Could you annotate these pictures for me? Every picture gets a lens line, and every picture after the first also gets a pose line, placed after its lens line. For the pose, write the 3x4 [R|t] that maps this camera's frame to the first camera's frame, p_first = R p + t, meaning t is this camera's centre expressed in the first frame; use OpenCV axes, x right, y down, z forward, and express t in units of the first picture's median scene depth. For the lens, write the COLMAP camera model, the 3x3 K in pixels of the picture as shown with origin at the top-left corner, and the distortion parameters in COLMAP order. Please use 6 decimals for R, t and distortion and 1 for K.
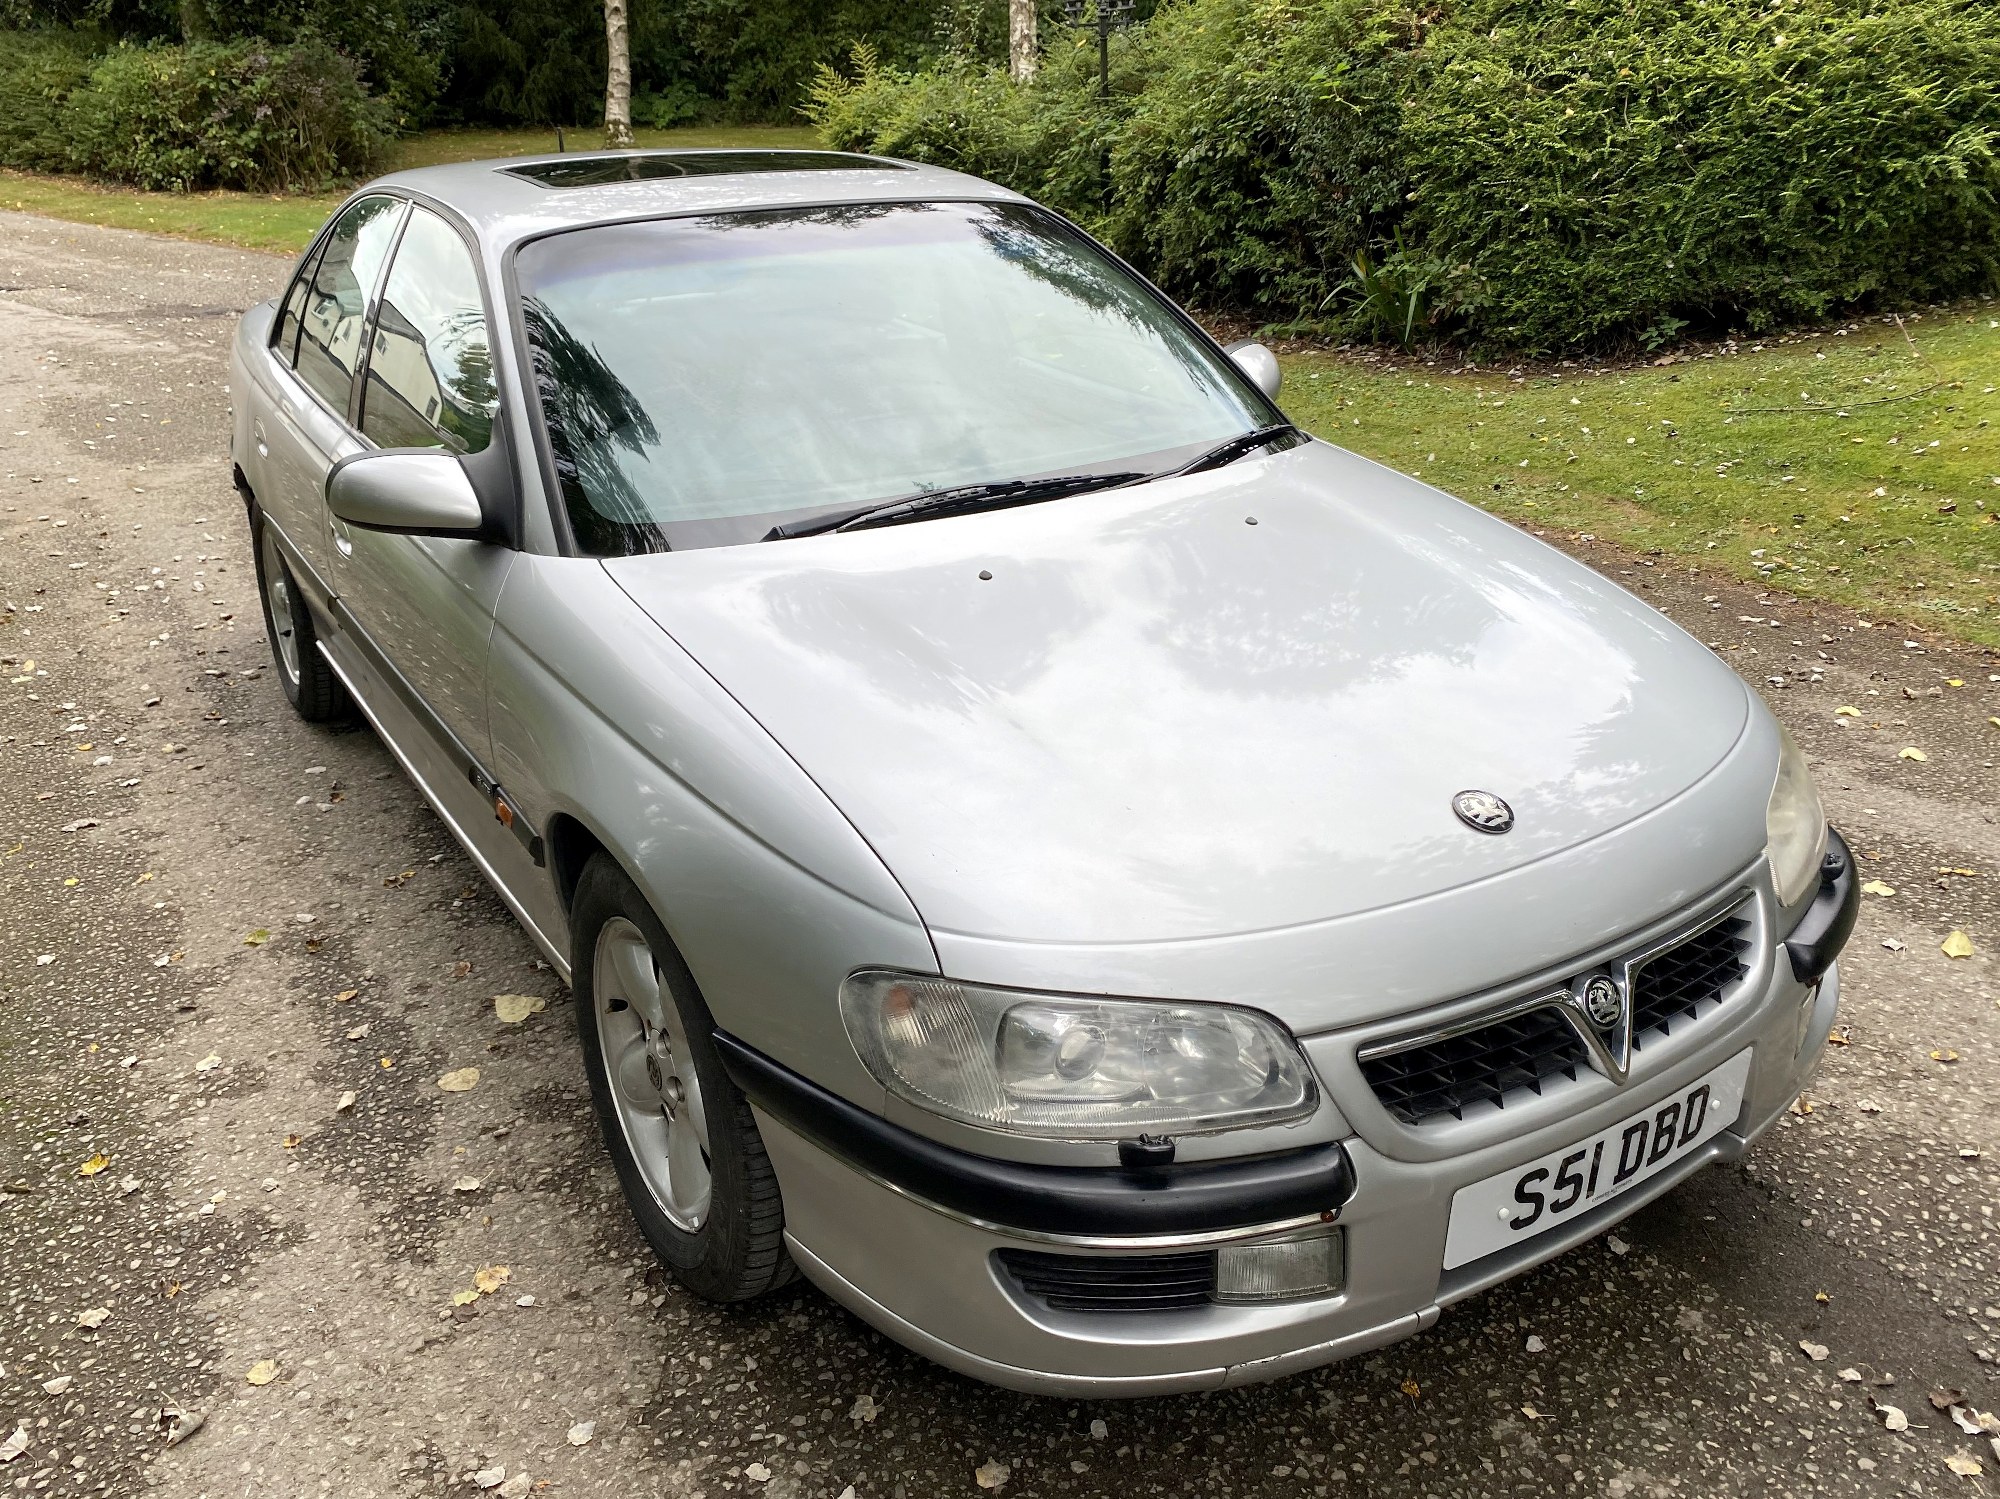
lens RADIAL K [[1550.9, 0, 1000.0], [0, 1550.9, 749.5], [0, 0, 1]] dist [0.006741, 0.000691]
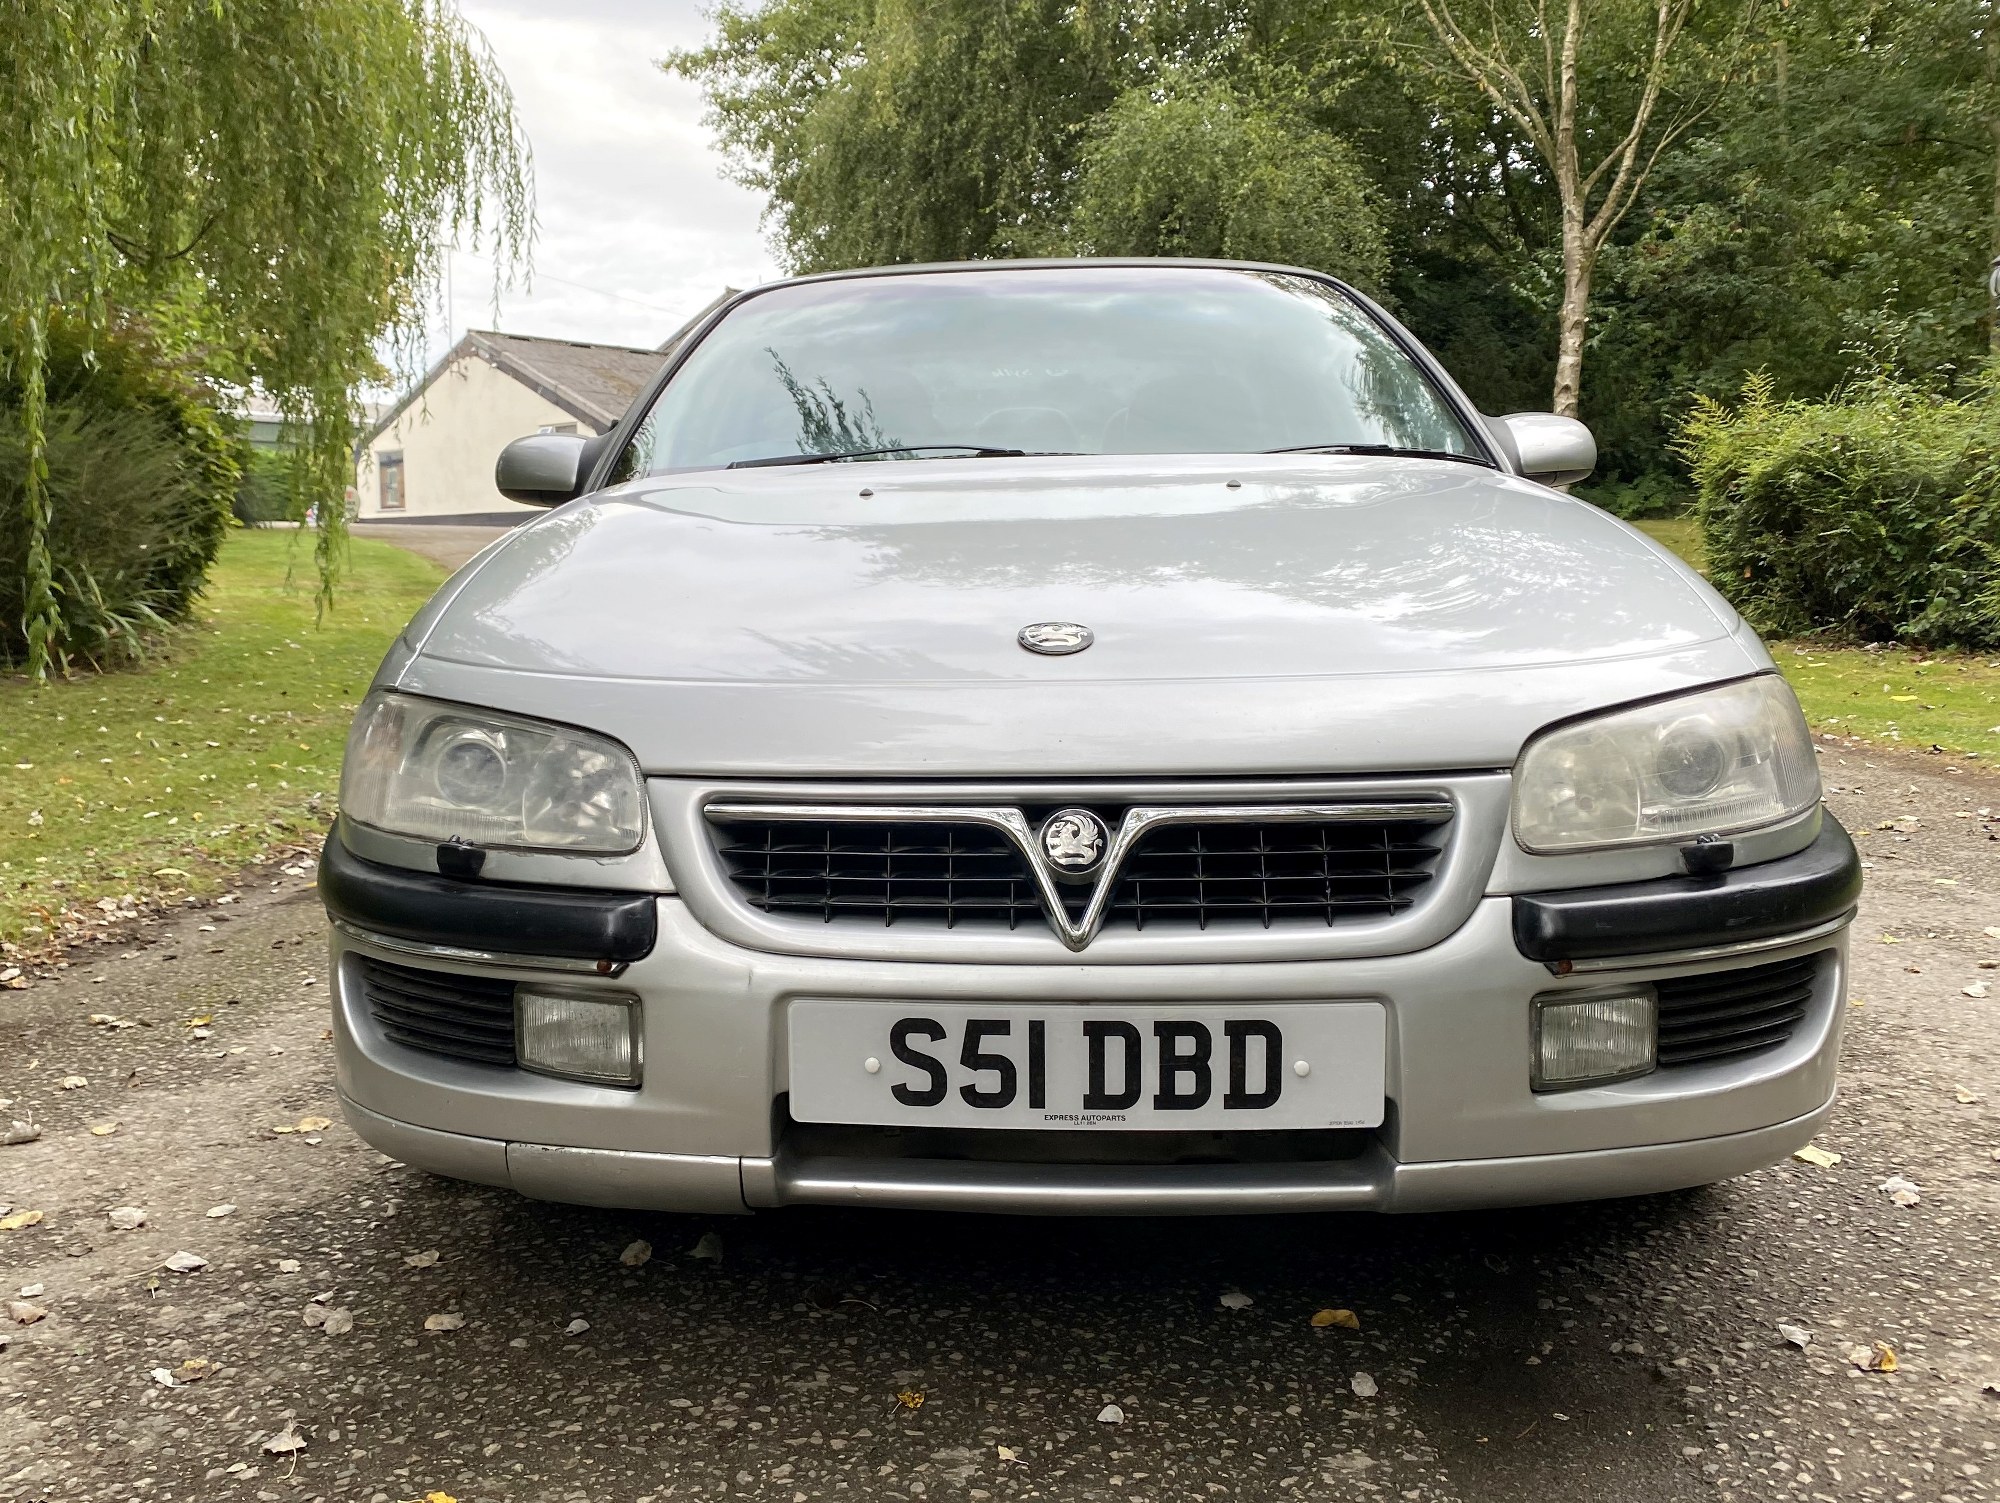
lens RADIAL K [[1773.5, 0, 951.5], [0, 1773.5, 765.0], [0, 0, 1]] dist [0.014772, -0.008448]
pose [[0.833121, 0.082470, -0.546907, 0.475543], [-0.218124, 0.957668, -0.187866, 0.178021], [0.508262, 0.275809, 0.815843, 0.139933]]
